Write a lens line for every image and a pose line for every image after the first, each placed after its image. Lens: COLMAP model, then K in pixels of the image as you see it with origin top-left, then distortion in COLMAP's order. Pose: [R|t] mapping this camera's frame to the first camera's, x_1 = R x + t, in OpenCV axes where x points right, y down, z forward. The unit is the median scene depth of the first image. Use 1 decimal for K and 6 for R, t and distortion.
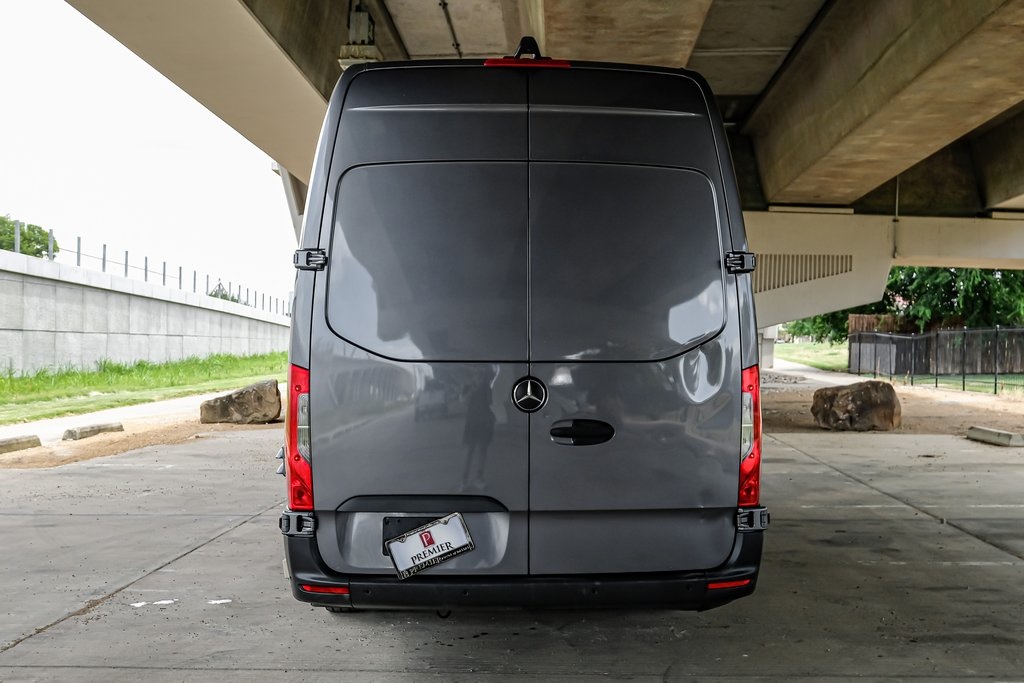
lens RADIAL K [[1170.8, 0, 532.5], [0, 1170.8, 382.3], [0, 0, 1]] dist [0.008119, 0.011347]
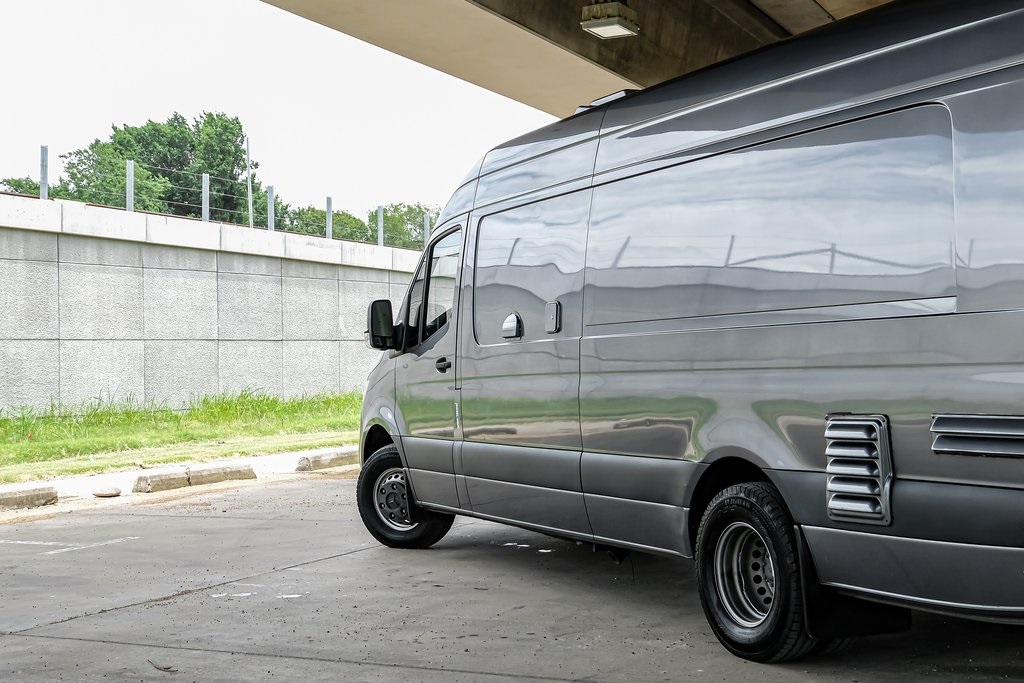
lens RADIAL K [[1432.8, 0, 527.8], [0, 1432.8, 340.8], [0, 0, 1]] dist [0.003520, 0.022070]
pose [[0.903404, -0.037323, -0.427162, 0.167677], [0.020686, 0.998838, -0.043526, 0.010862], [0.428290, 0.030485, 0.903127, -0.005119]]
